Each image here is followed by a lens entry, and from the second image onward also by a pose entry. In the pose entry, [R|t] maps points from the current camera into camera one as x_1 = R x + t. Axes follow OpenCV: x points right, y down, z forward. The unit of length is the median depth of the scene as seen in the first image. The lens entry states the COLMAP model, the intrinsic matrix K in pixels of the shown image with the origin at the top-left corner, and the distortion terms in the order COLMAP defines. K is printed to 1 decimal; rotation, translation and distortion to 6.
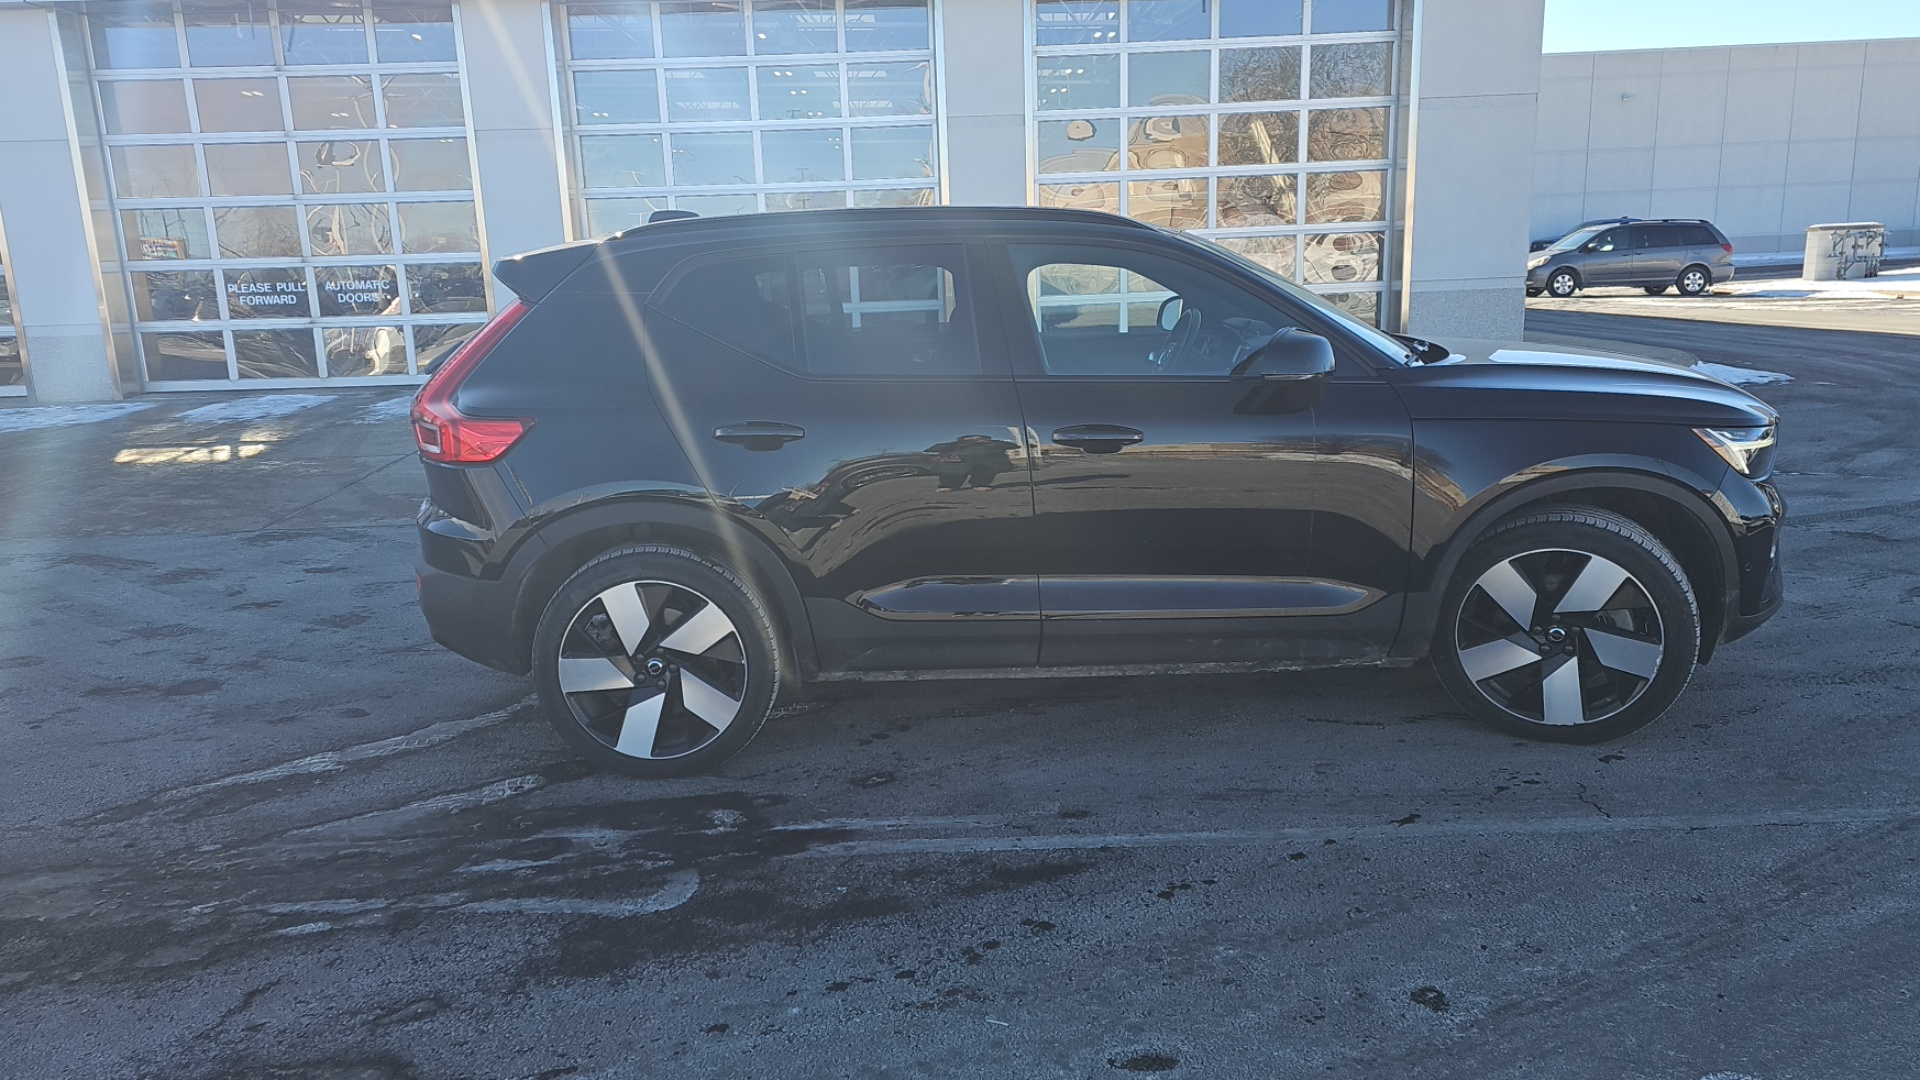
lens RADIAL K [[1367.5, 0, 946.9], [0, 1367.5, 549.4], [0, 0, 1]] dist [0.075752, -0.058297]
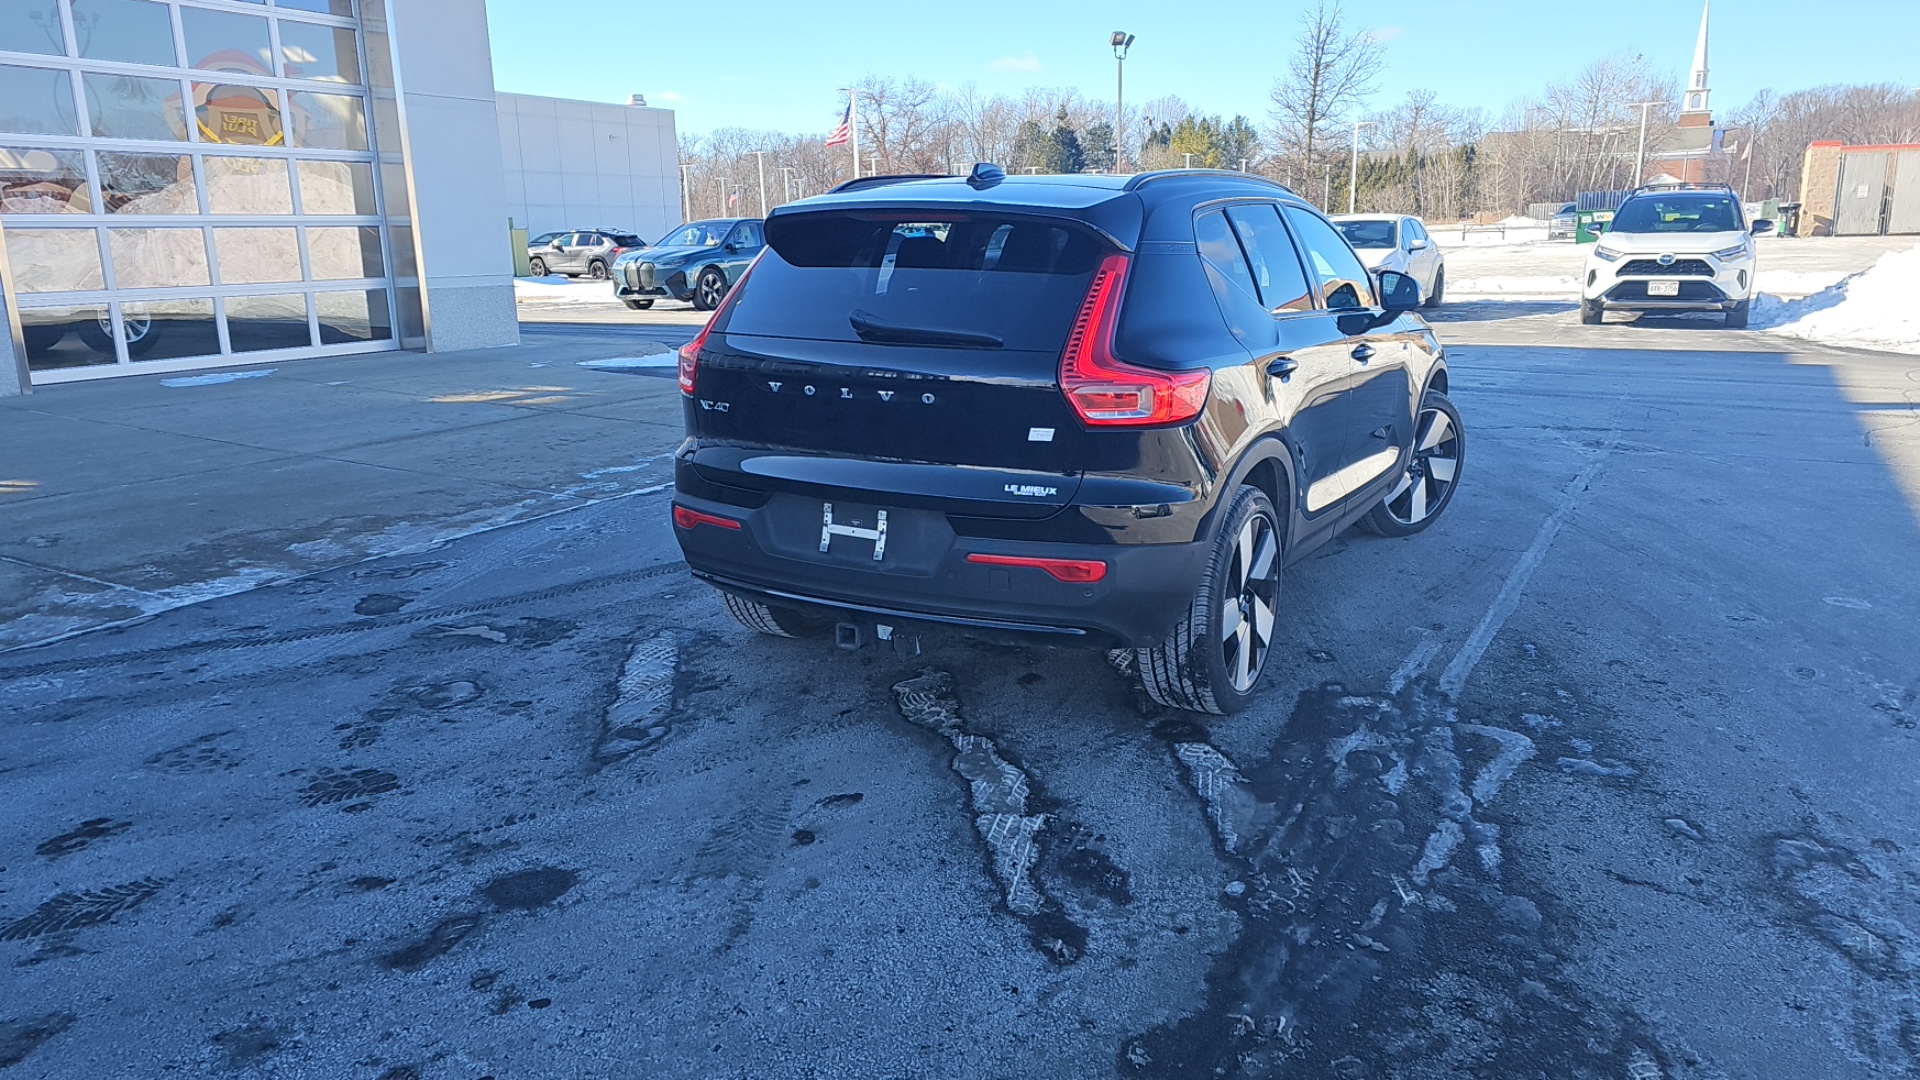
lens RADIAL K [[1367.5, 0, 956.7], [0, 1367.5, 538.1], [0, 0, 1]] dist [0.075752, -0.058297]
pose [[0.497074, -0.167073, 0.851472, -1.208498], [0.183746, 0.979302, 0.084887, -0.090018], [-0.848030, 0.114260, 0.517484, 0.641635]]
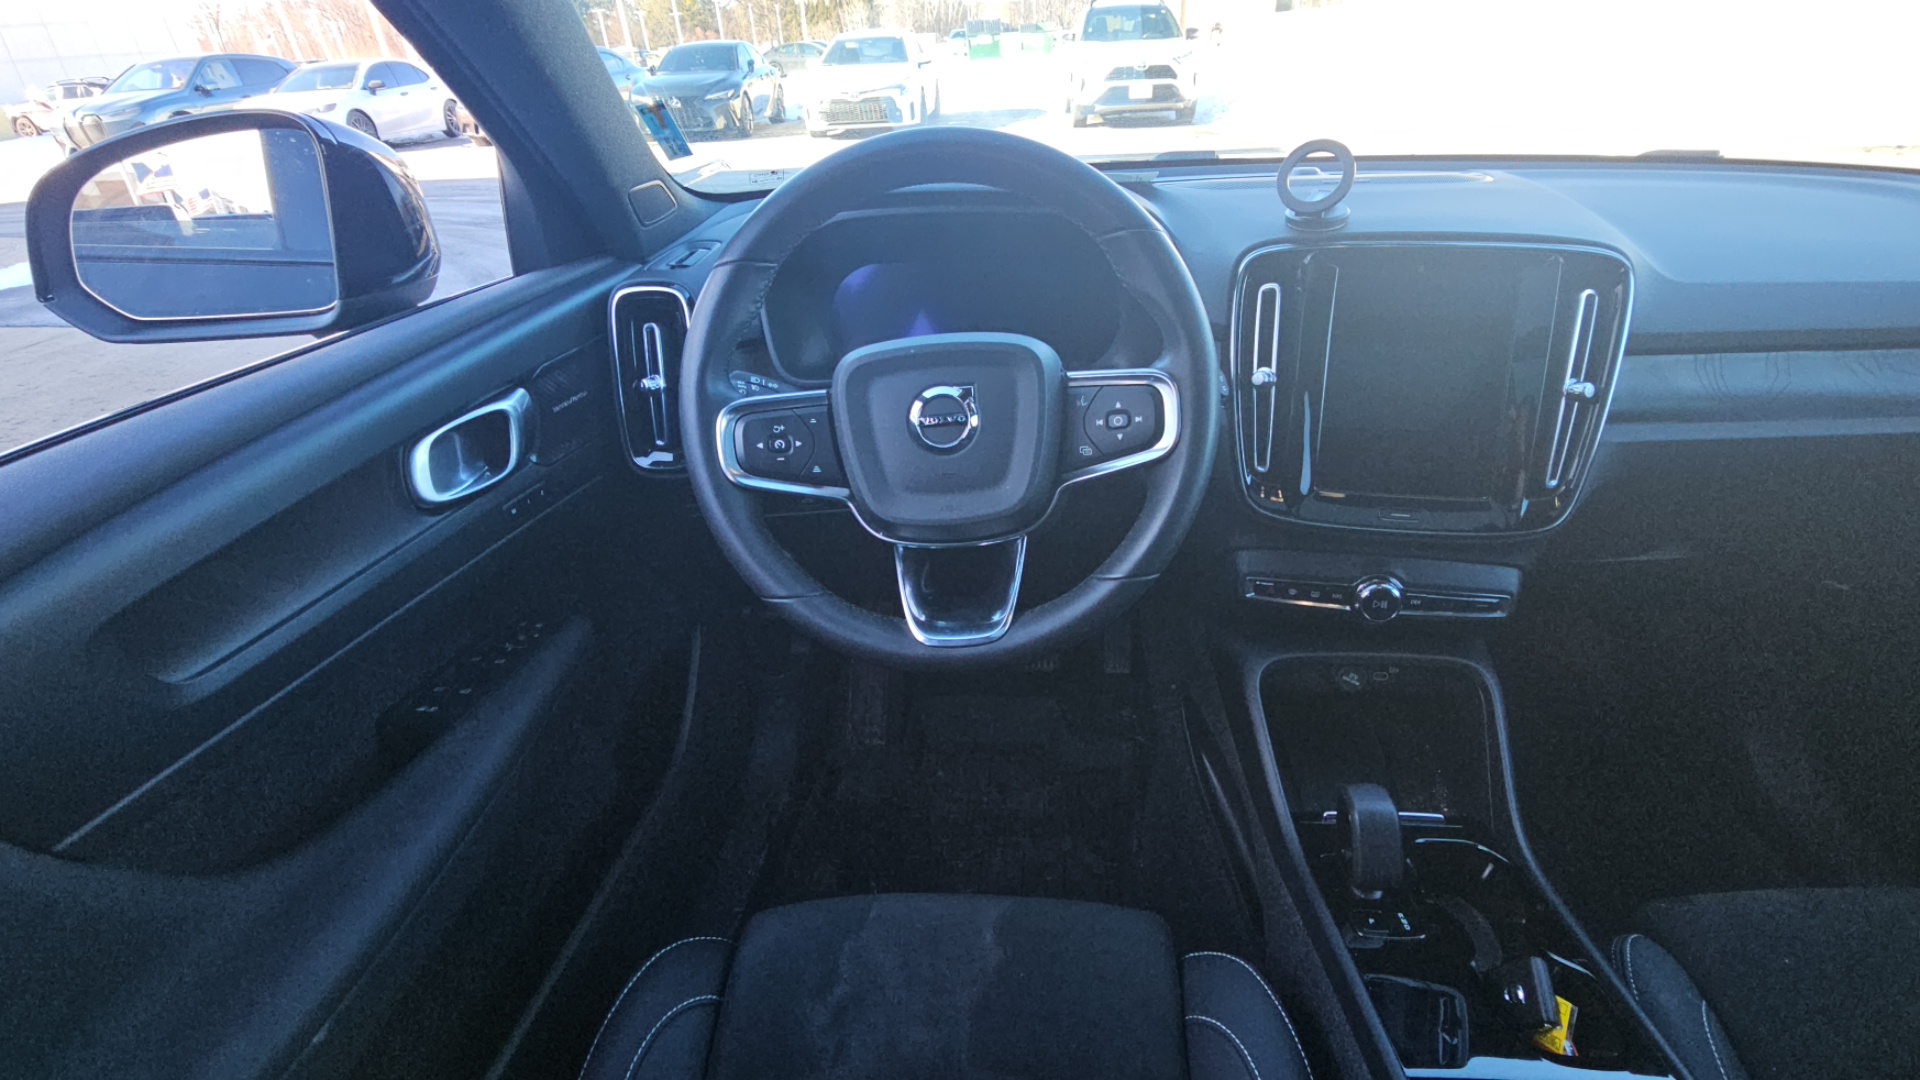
lens RADIAL K [[850.2, 0, 980.9], [0, 850.2, 548.2], [0, 0, 1]] dist [0.009226, -0.006757]
pose [[0.063211, -0.484896, 0.872284, 0.064538], [0.252763, 0.853314, 0.456034, -0.223152], [-0.965461, 0.191655, 0.176502, 1.242930]]
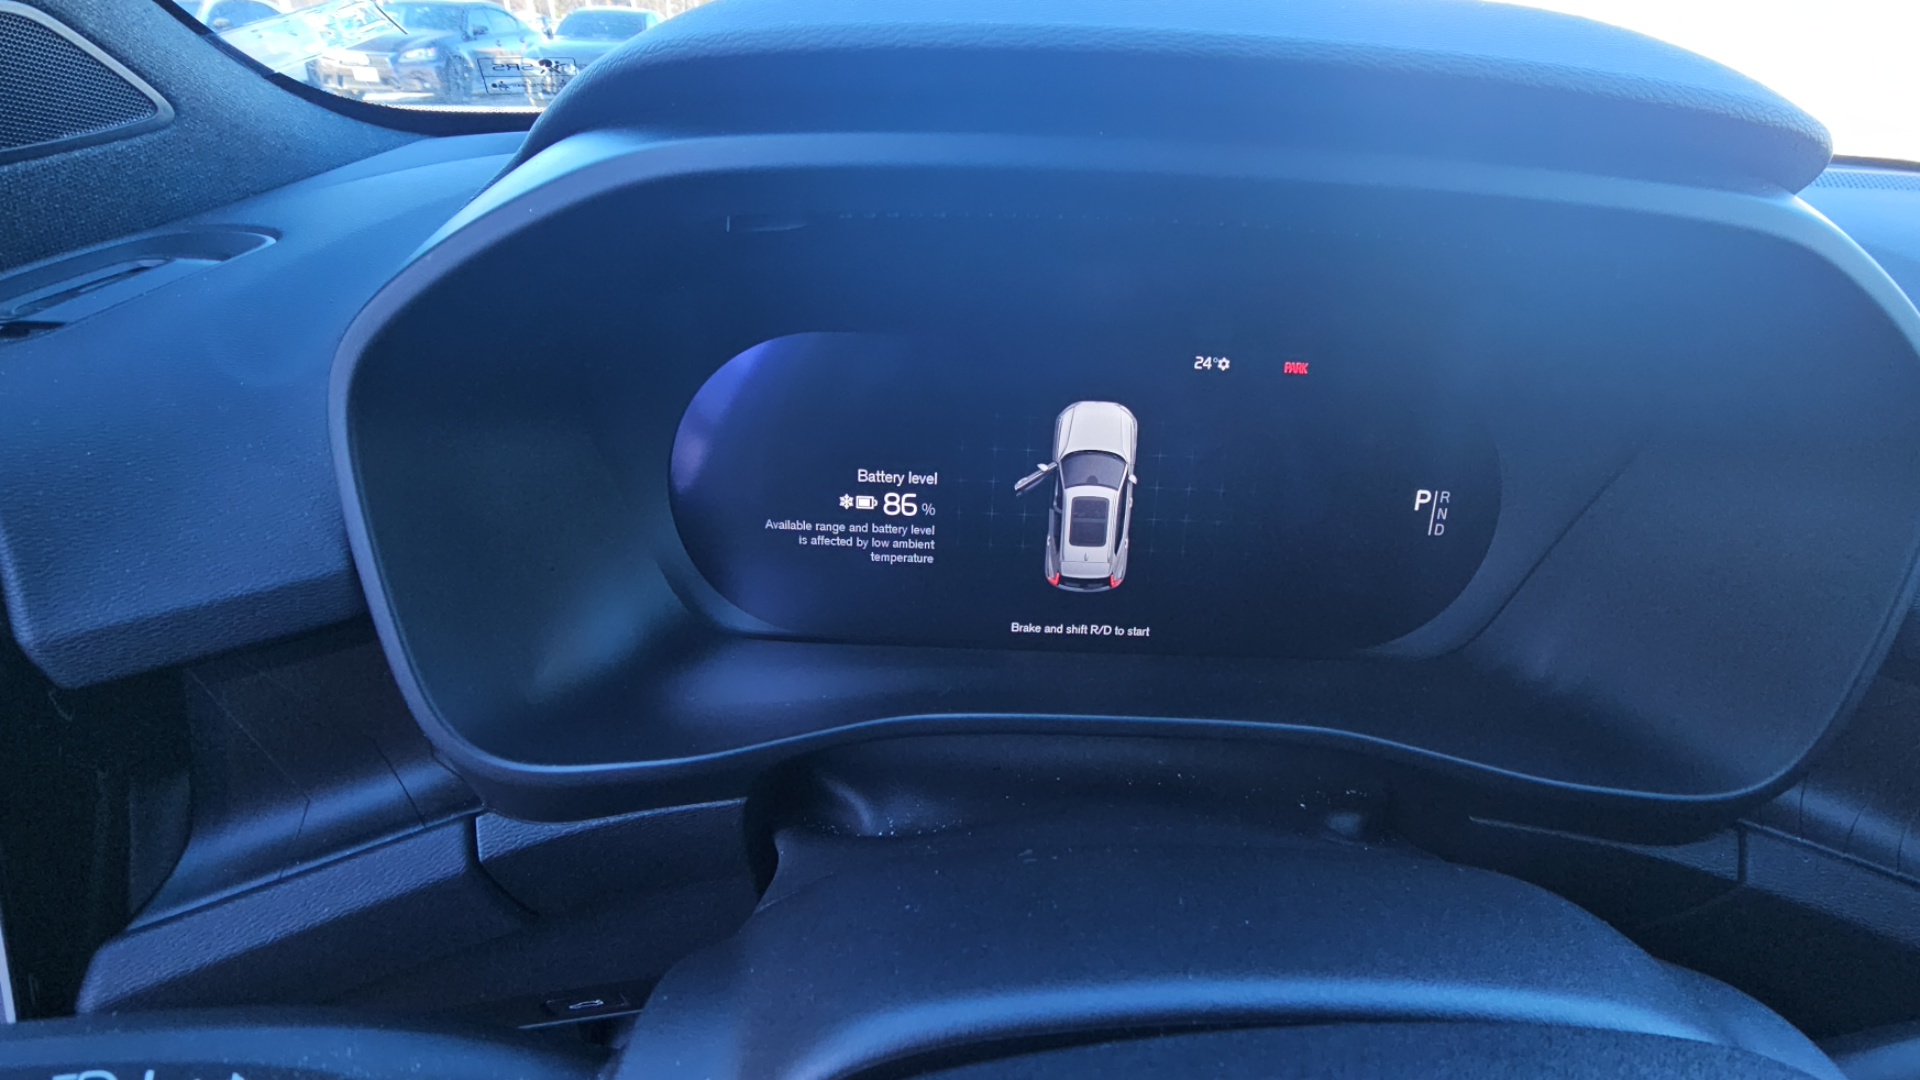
lens RADIAL K [[850.2, 0, 976.6], [0, 850.2, 546.0], [0, 0, 1]] dist [0.009226, -0.006757]
pose [[-0.012569, -0.479255, 0.877586, 0.211461], [0.180218, 0.862197, 0.473432, -0.209092], [-0.983546, 0.164107, 0.075533, 1.276178]]
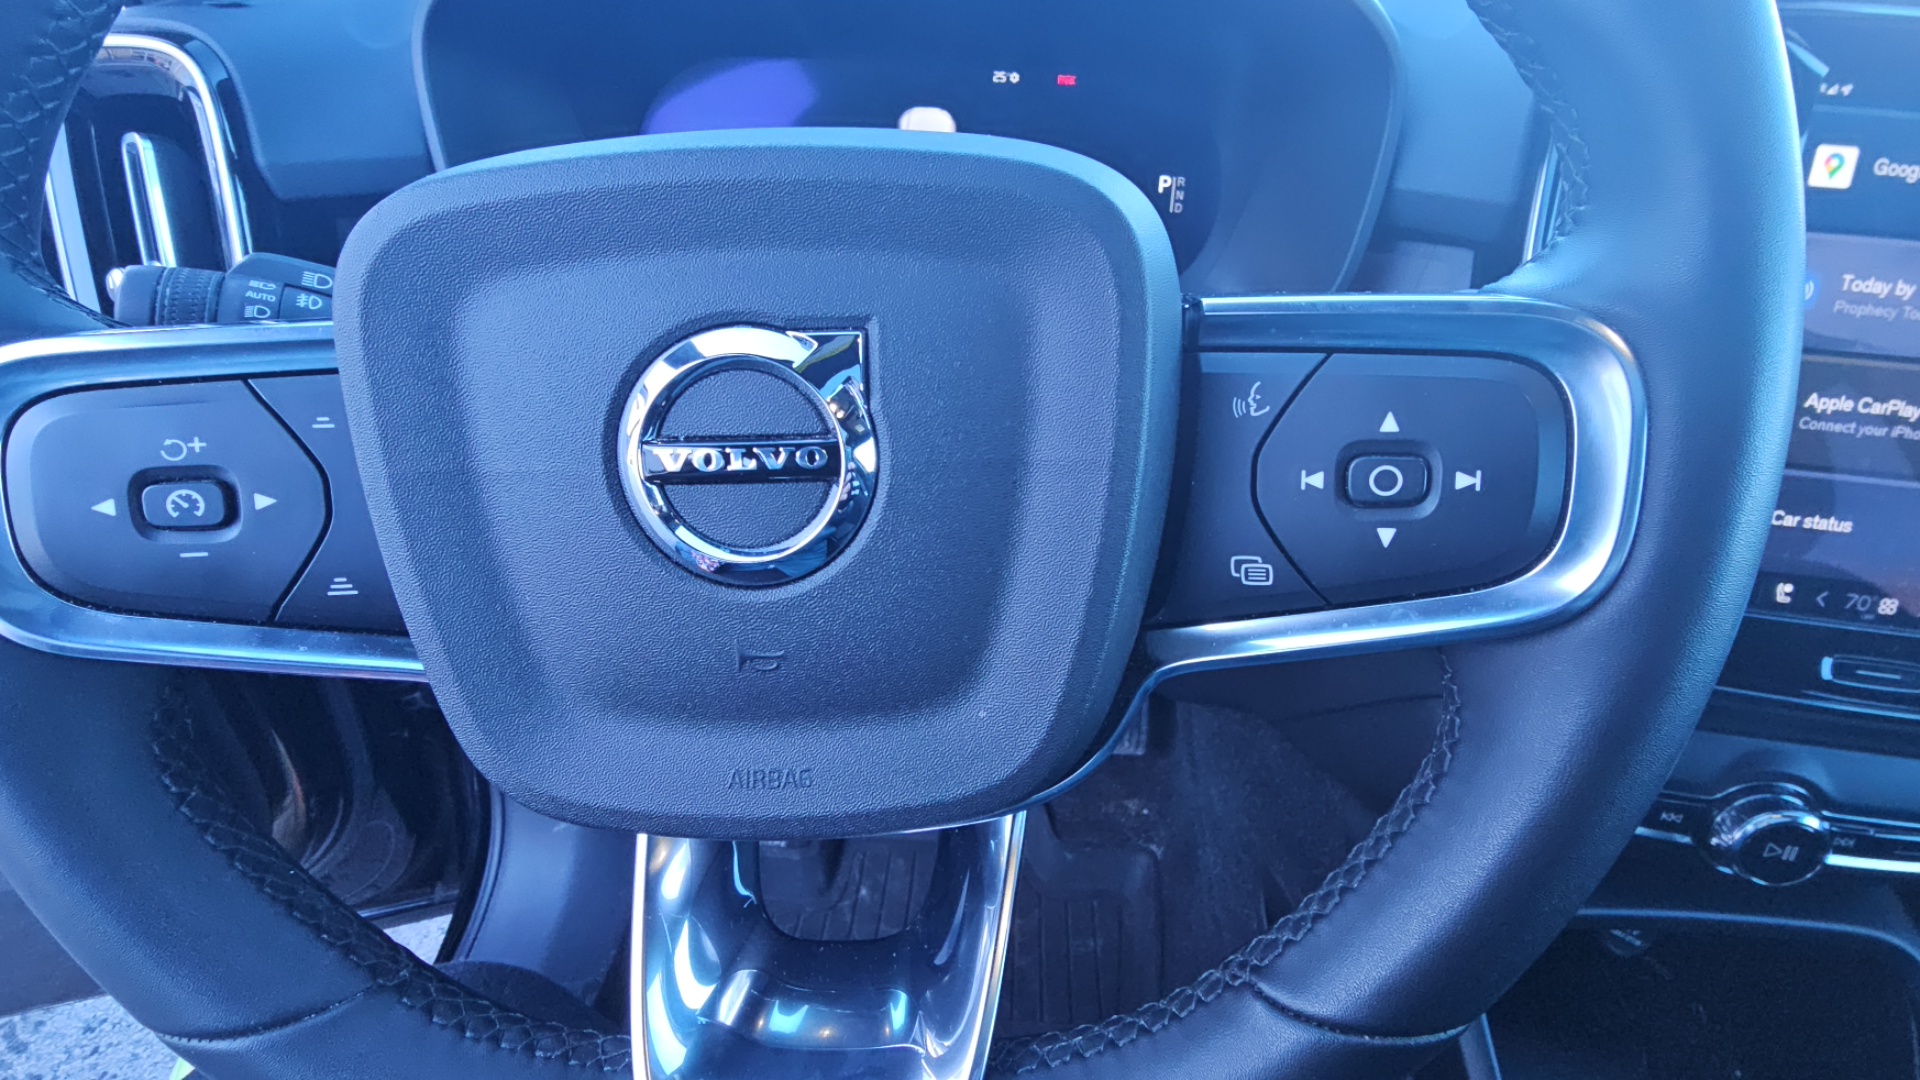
lens RADIAL K [[850.2, 0, 980.6], [0, 850.2, 552.6], [0, 0, 1]] dist [0.009226, -0.006757]
pose [[0.052189, -0.547380, 0.835255, 0.165799], [0.200467, 0.825112, 0.528207, -0.192258], [-0.978309, 0.139874, 0.152794, 1.254867]]
